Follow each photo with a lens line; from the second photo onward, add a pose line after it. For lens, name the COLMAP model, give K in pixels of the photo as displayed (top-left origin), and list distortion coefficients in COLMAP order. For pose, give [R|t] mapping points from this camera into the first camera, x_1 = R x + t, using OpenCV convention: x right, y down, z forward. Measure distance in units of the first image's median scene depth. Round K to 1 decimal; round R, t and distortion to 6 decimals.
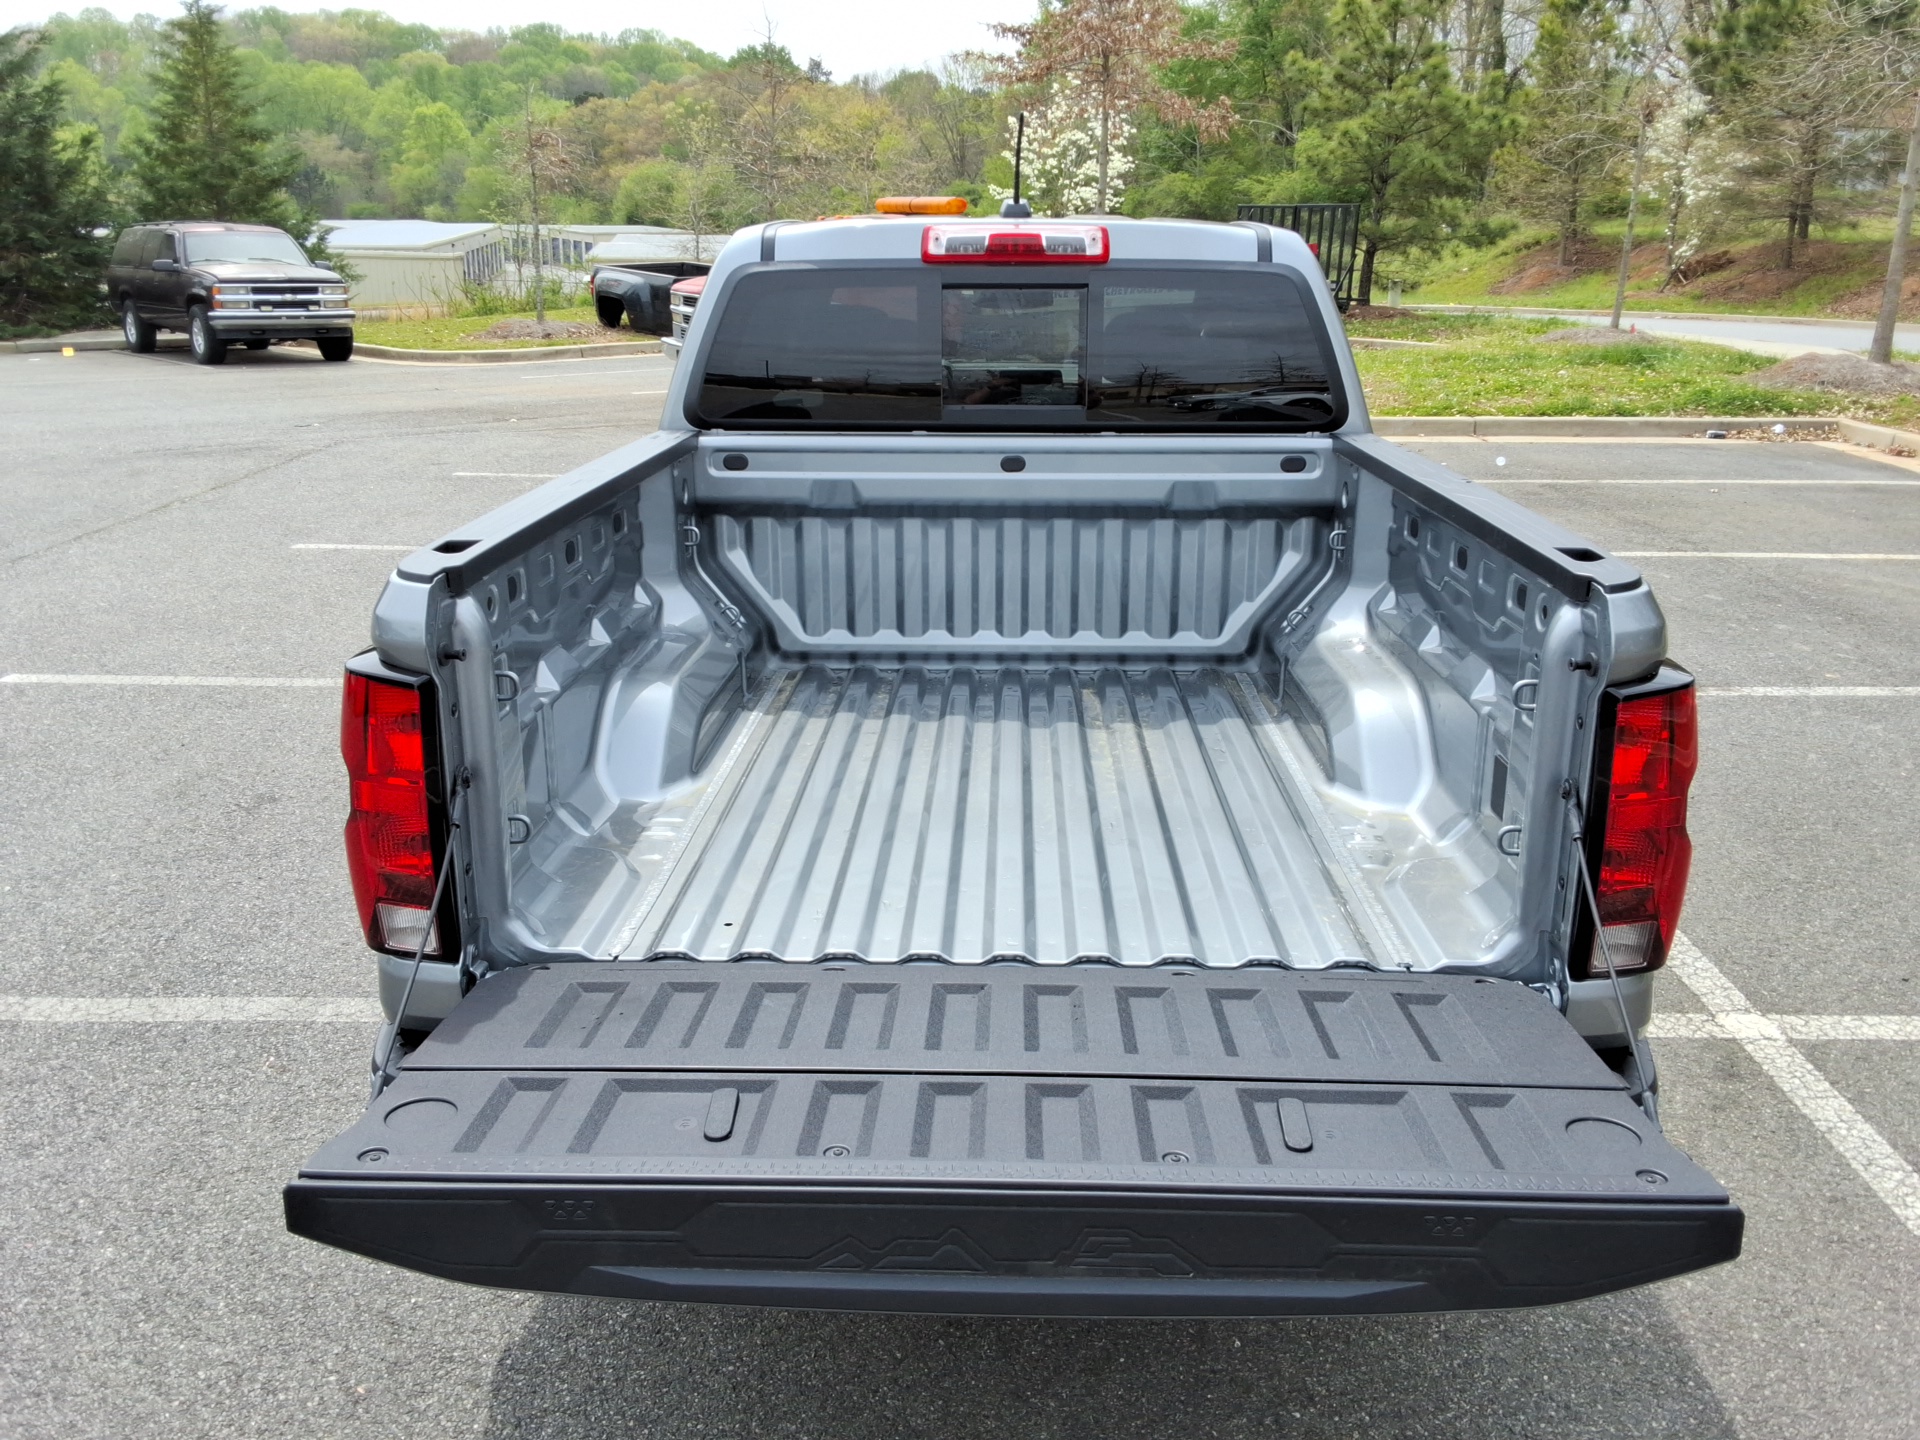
lens RADIAL K [[1539.3, 0, 973.7], [0, 1539.3, 710.6], [0, 0, 1]] dist [0.107044, -0.159475]
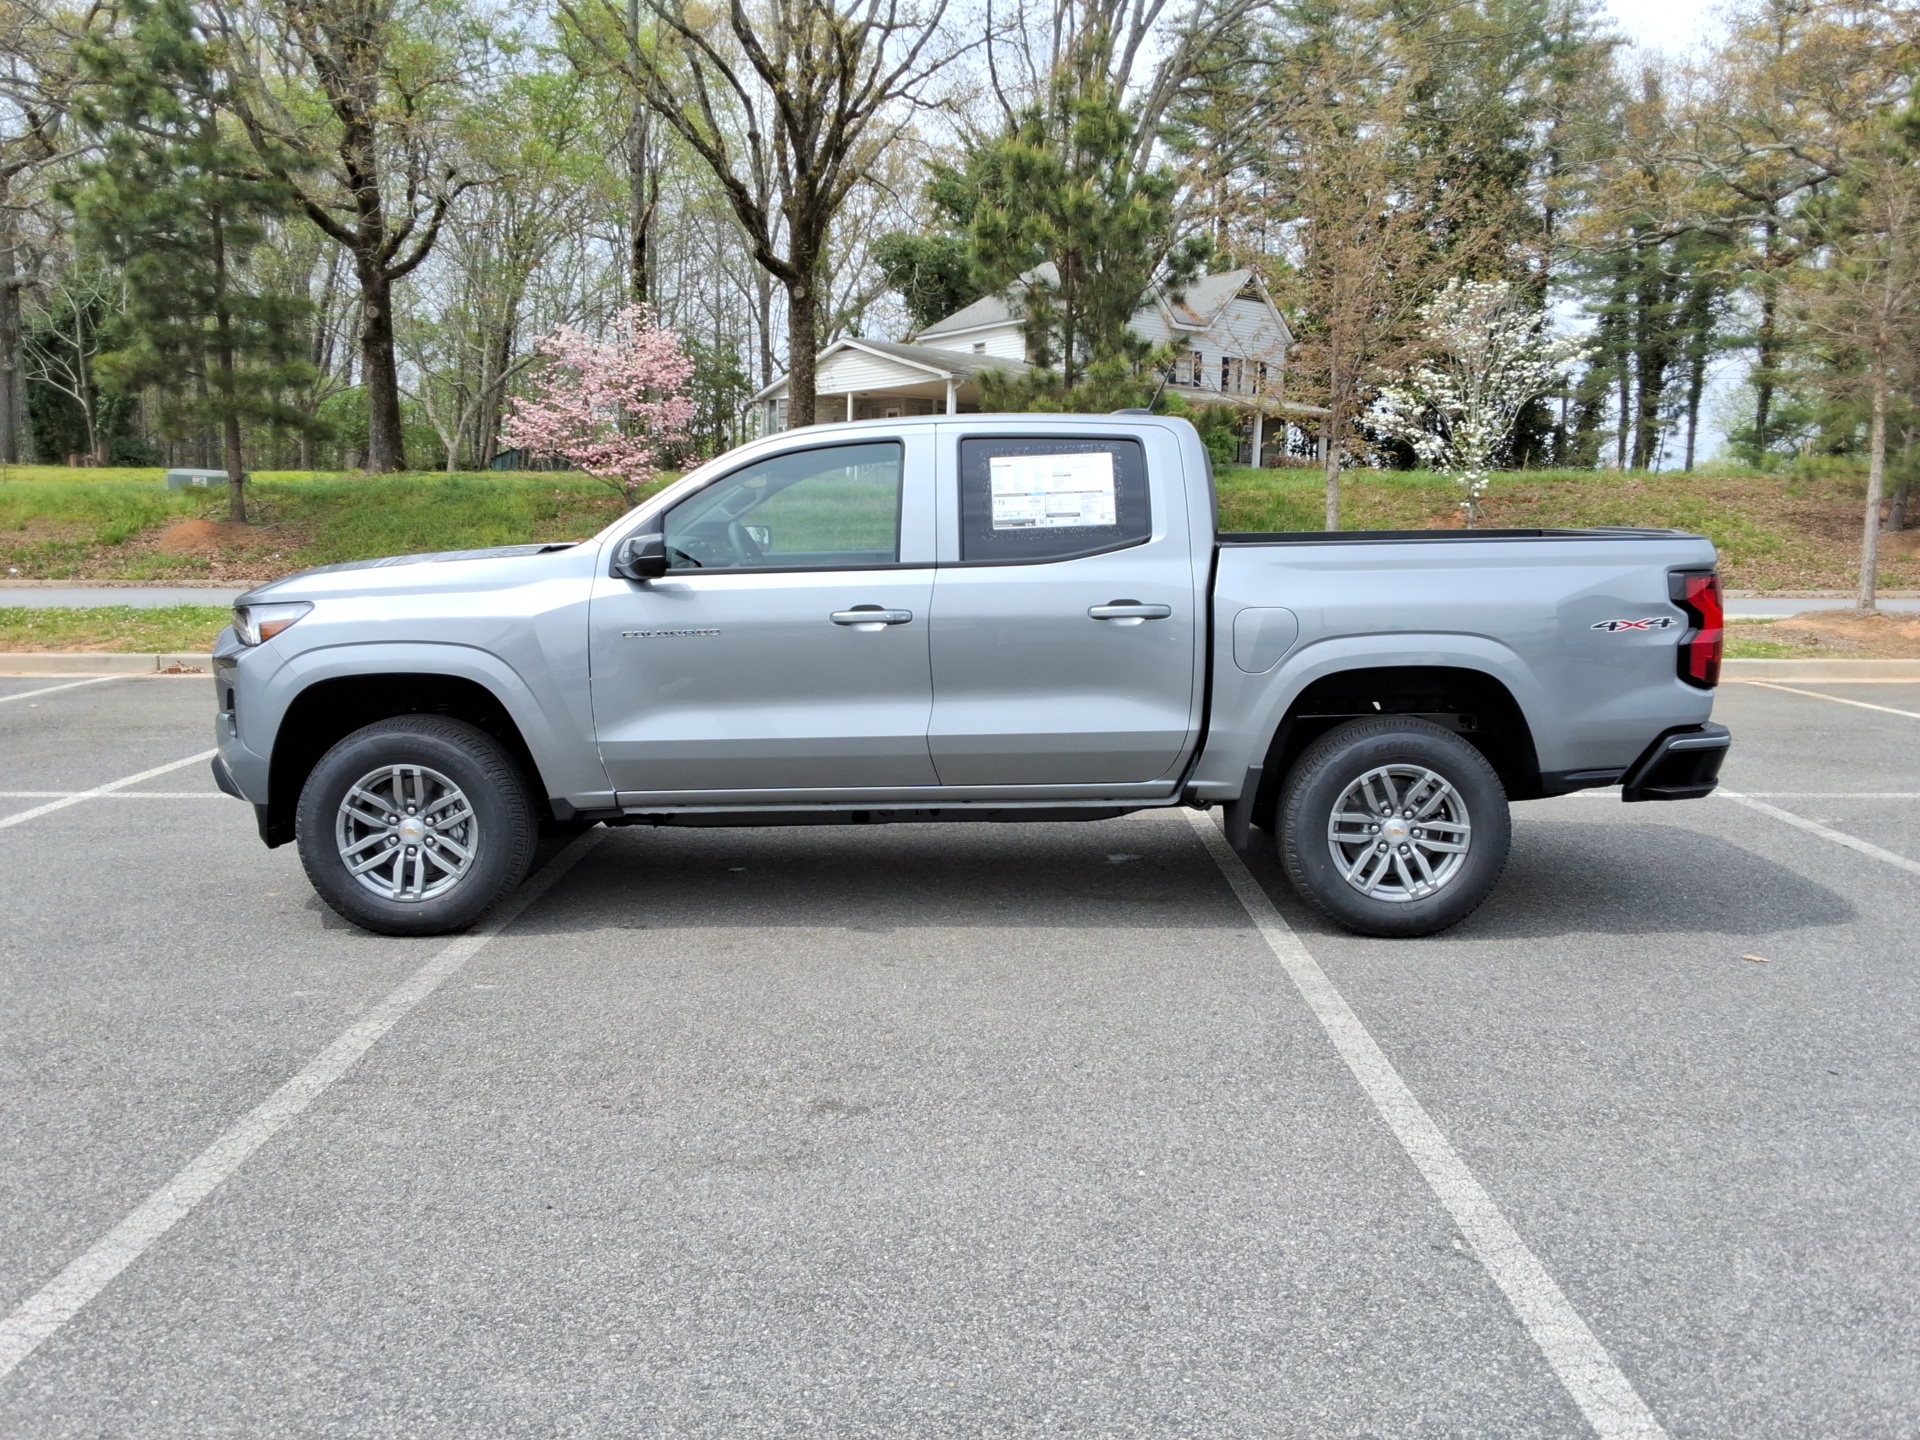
lens RADIAL K [[1539.3, 0, 968.8], [0, 1539.3, 712.3], [0, 0, 1]] dist [0.107044, -0.159475]
pose [[-0.011144, -0.139843, 0.990111, -0.239485], [0.293133, 0.946213, 0.136942, -0.042729], [-0.956007, 0.291760, 0.030449, 0.173084]]
